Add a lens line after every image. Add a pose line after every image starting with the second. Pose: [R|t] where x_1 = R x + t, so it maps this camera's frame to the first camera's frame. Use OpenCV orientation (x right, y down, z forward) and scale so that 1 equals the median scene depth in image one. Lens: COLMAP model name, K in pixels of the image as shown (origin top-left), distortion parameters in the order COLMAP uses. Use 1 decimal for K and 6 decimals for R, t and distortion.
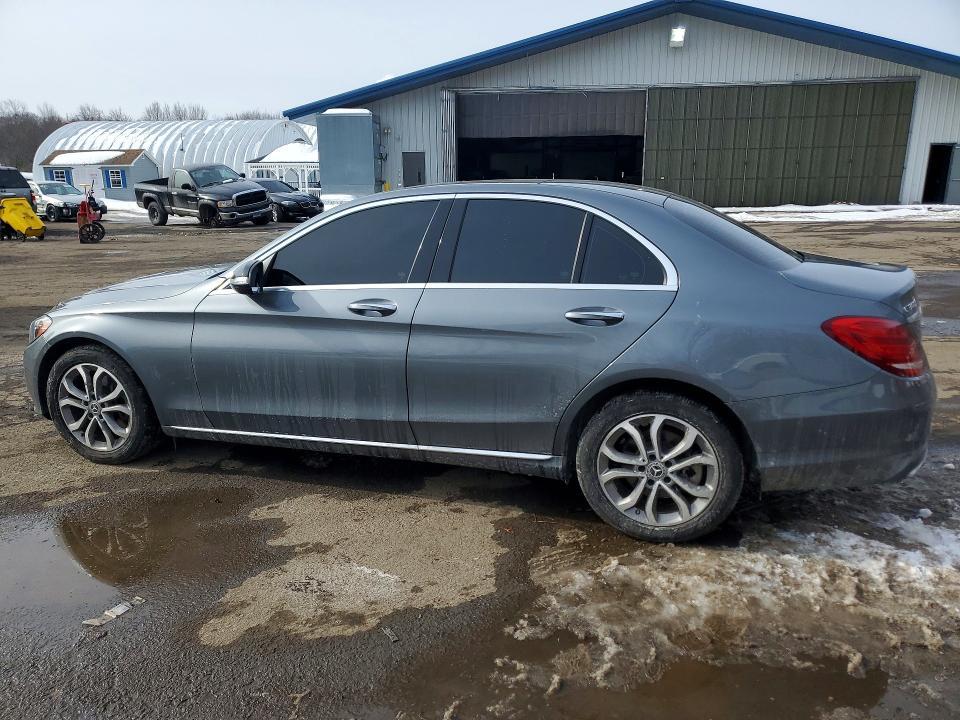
lens RADIAL K [[701.5, 0, 473.2], [0, 701.5, 358.0], [0, 0, 1]] dist [0.045446, -0.036913]
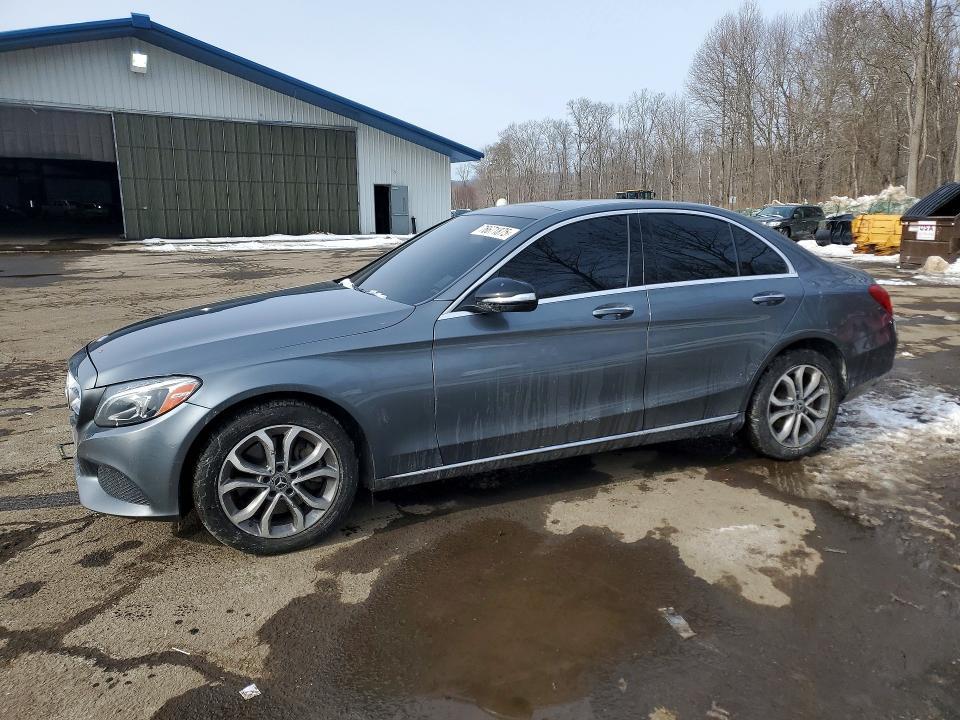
lens RADIAL K [[701.5, 0, 473.2], [0, 701.5, 358.0], [0, 0, 1]] dist [0.045446, -0.036913]
pose [[0.747748, -0.126332, 0.651853, -0.865399], [0.154179, 0.987935, 0.014606, -0.042230], [-0.645834, 0.089581, 0.758204, 0.267297]]
